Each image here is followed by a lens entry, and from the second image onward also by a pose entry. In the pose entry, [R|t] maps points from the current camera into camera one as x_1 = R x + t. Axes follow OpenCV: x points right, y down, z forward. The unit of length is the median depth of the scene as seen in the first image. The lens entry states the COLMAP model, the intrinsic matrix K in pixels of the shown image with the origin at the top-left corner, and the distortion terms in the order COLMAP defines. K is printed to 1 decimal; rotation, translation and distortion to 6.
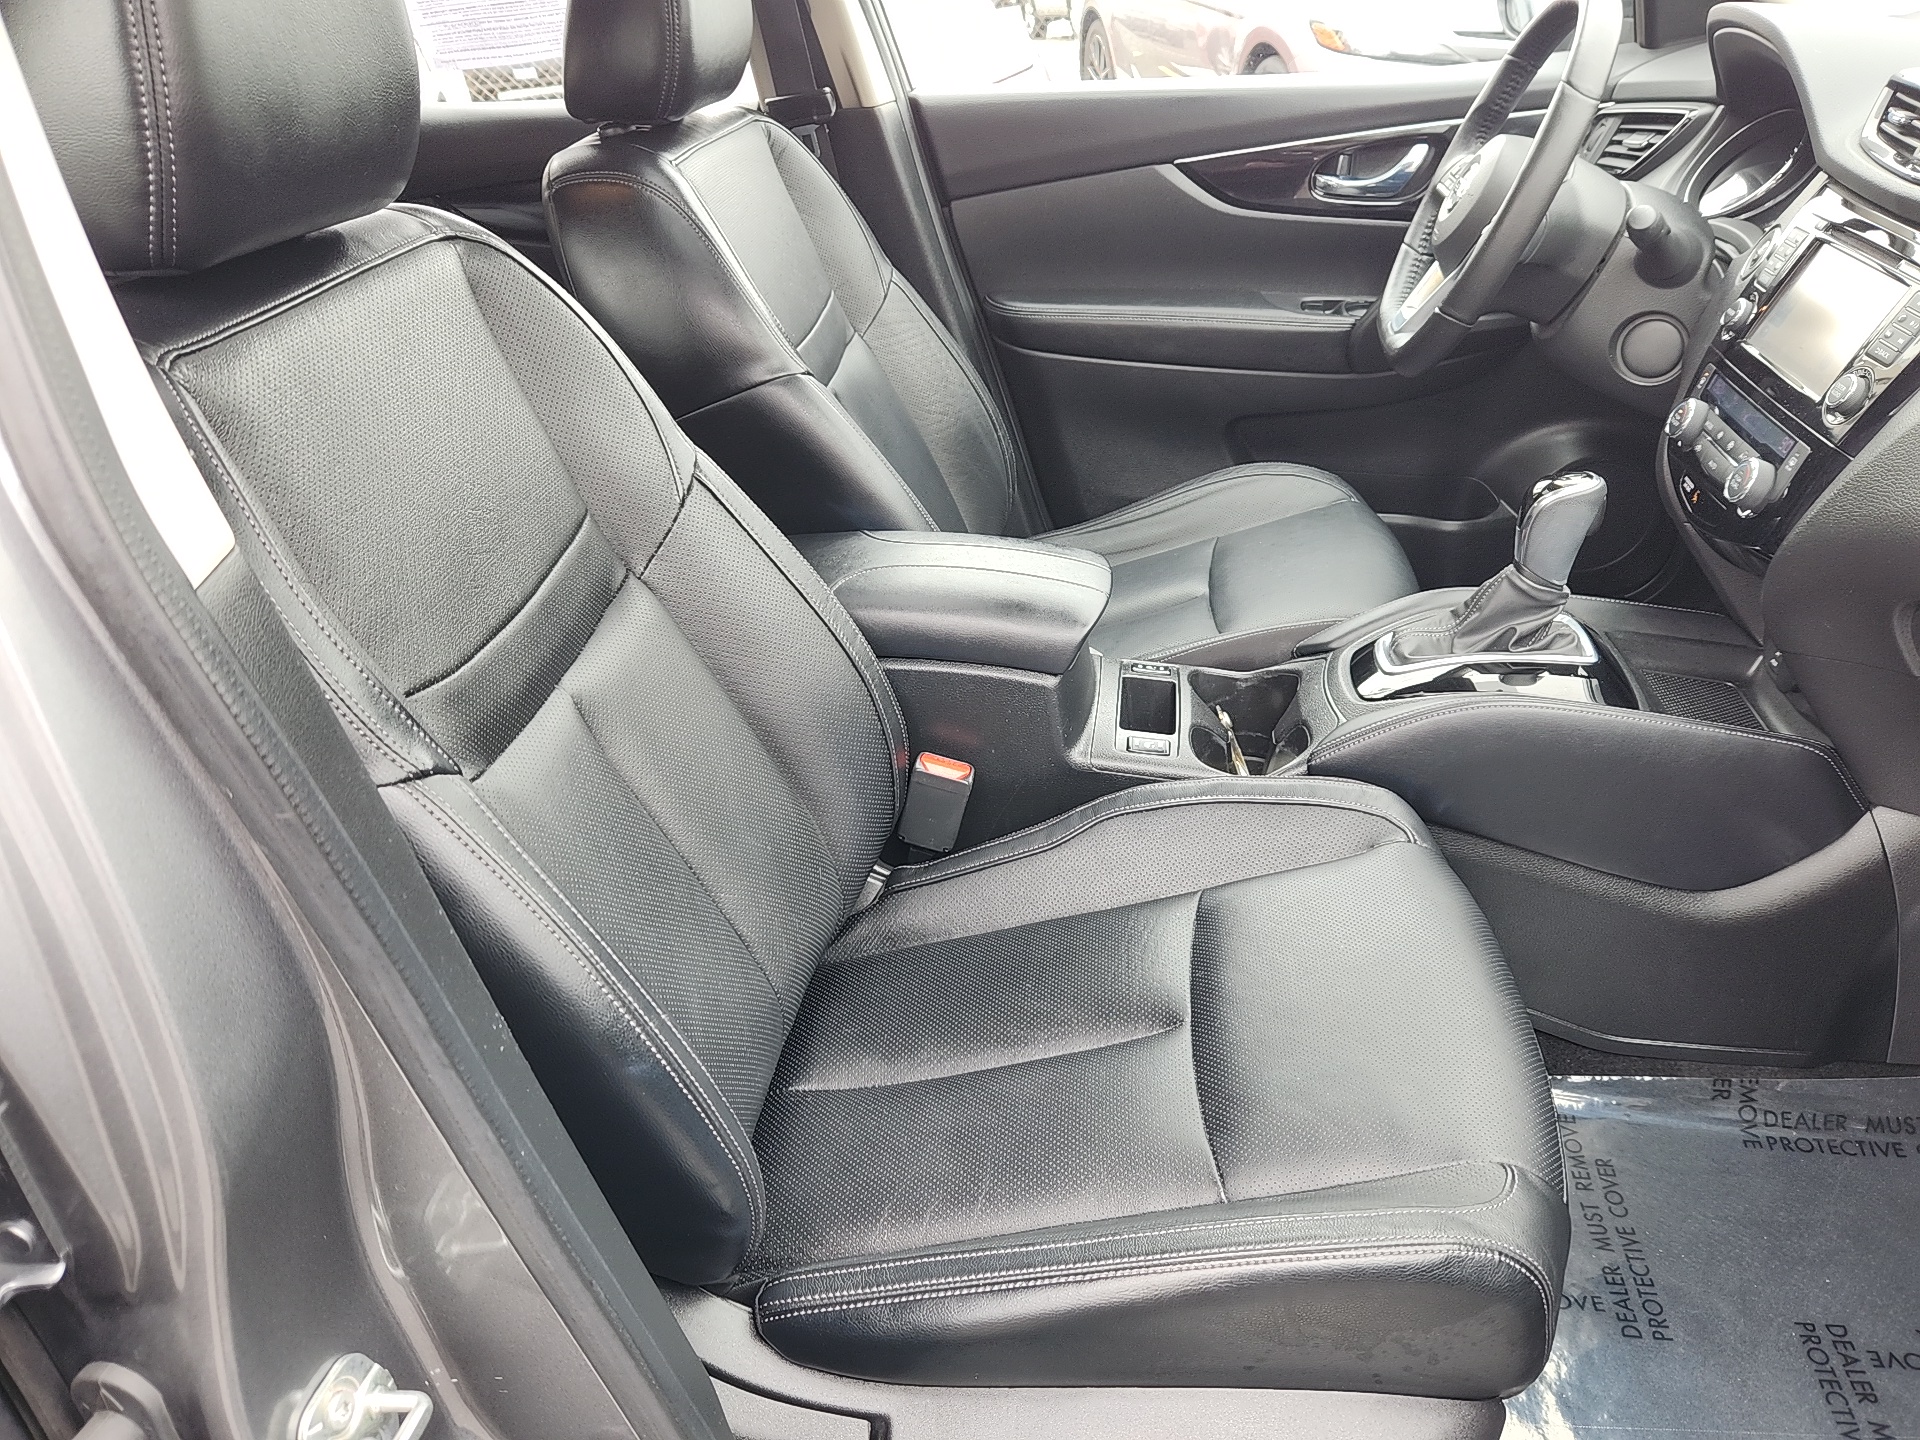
lens RADIAL K [[1474.2, 0, 951.8], [0, 1474.2, 715.1], [0, 0, 1]] dist [0.067870, -0.050572]
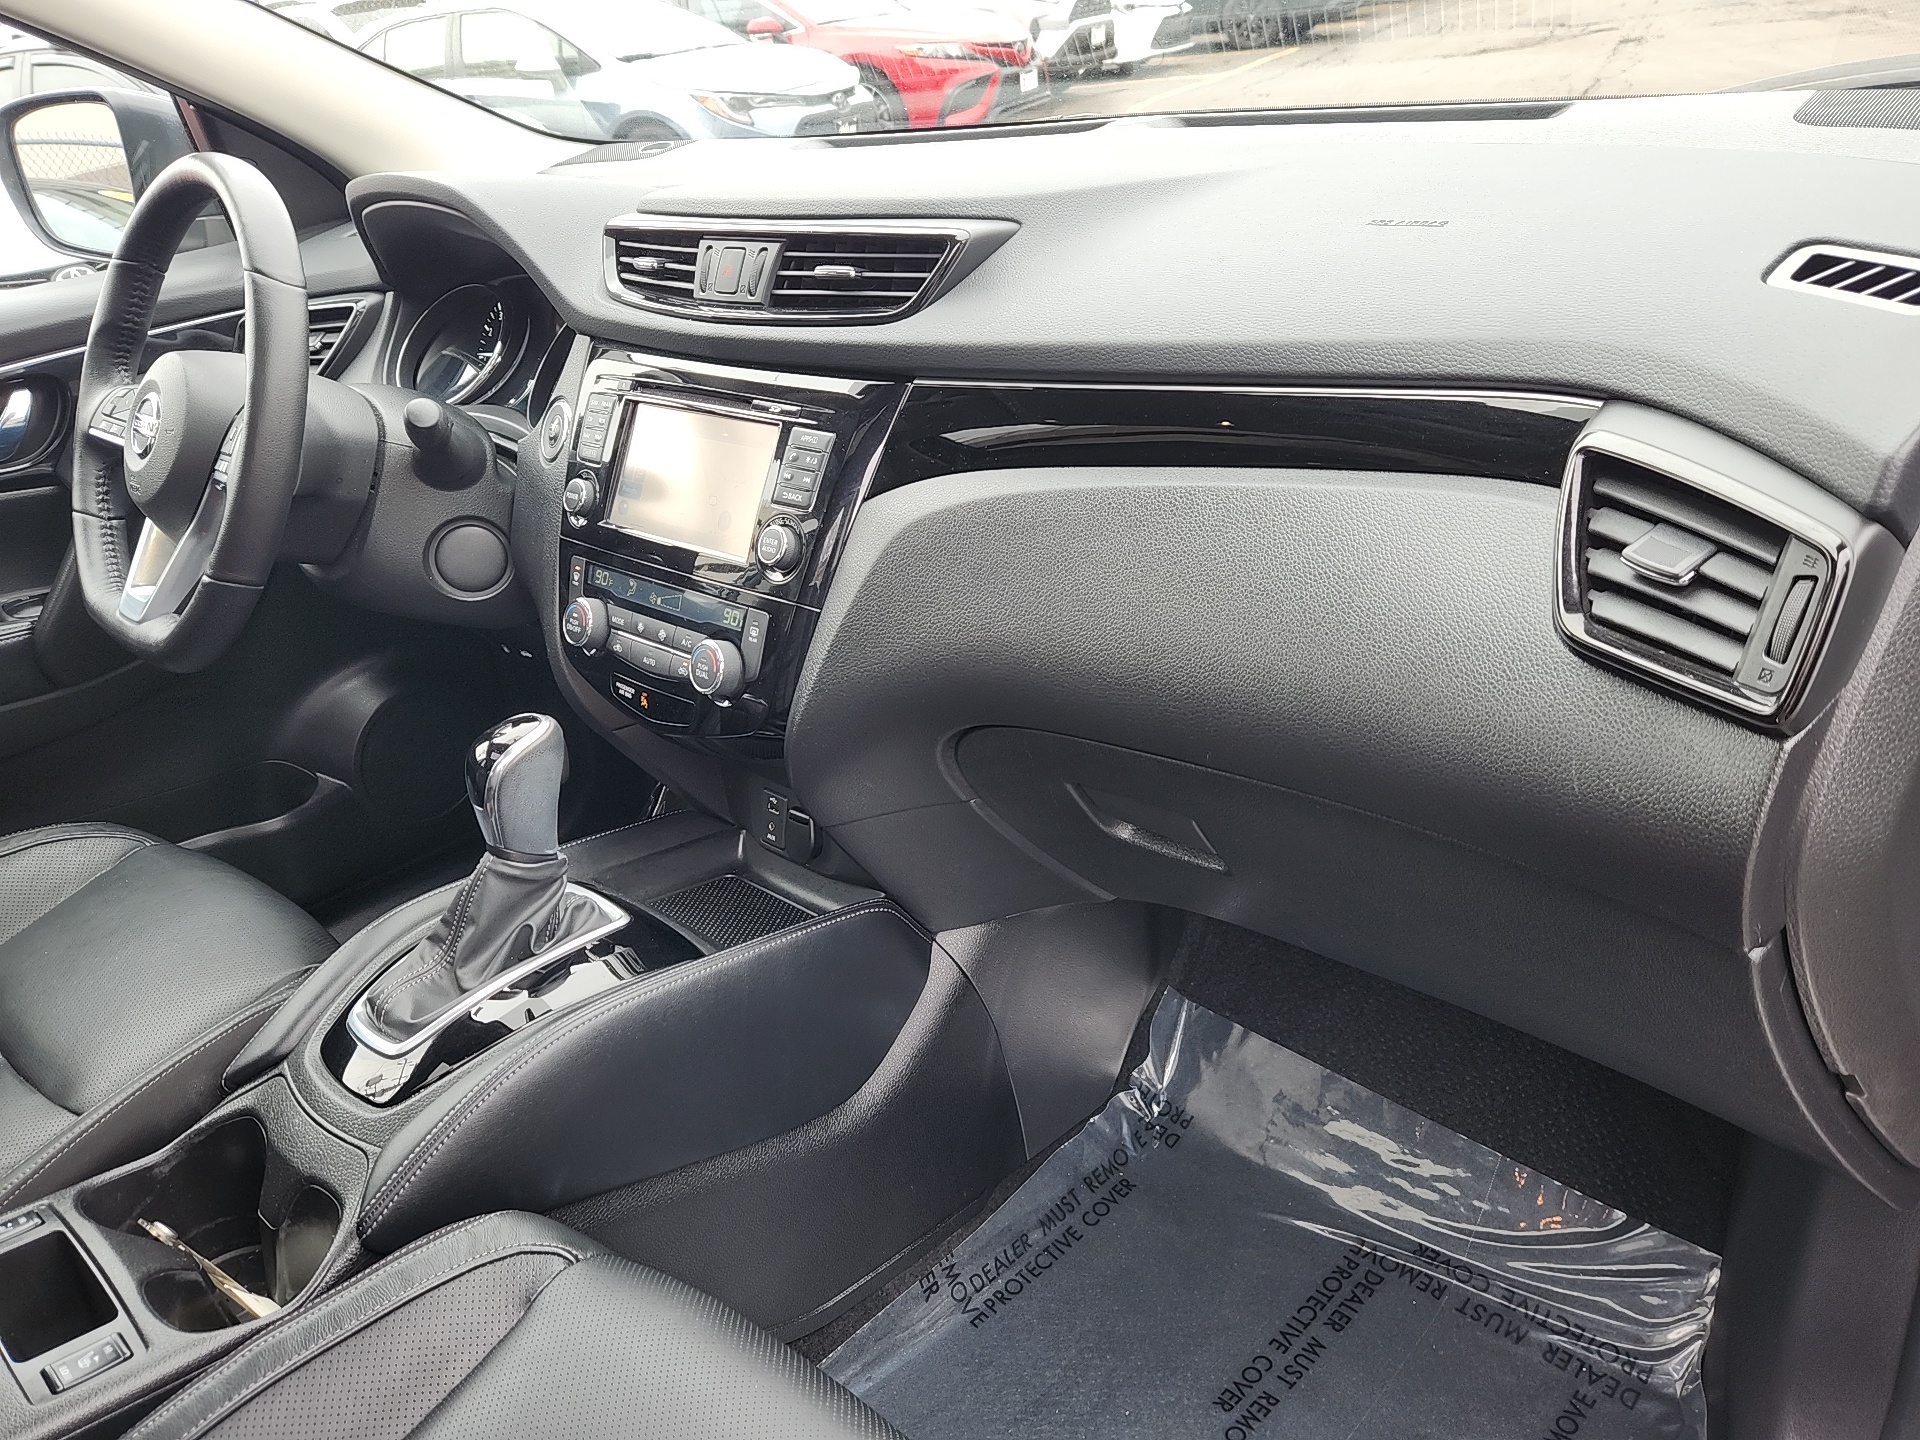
lens RADIAL K [[1474.2, 0, 951.8], [0, 1474.2, 715.1], [0, 0, 1]] dist [0.067870, -0.050572]
pose [[0.600785, -0.329352, 0.728412, -0.014072], [0.426849, 0.902585, 0.056045, -0.100403], [-0.675912, 0.277251, 0.682843, 0.277890]]
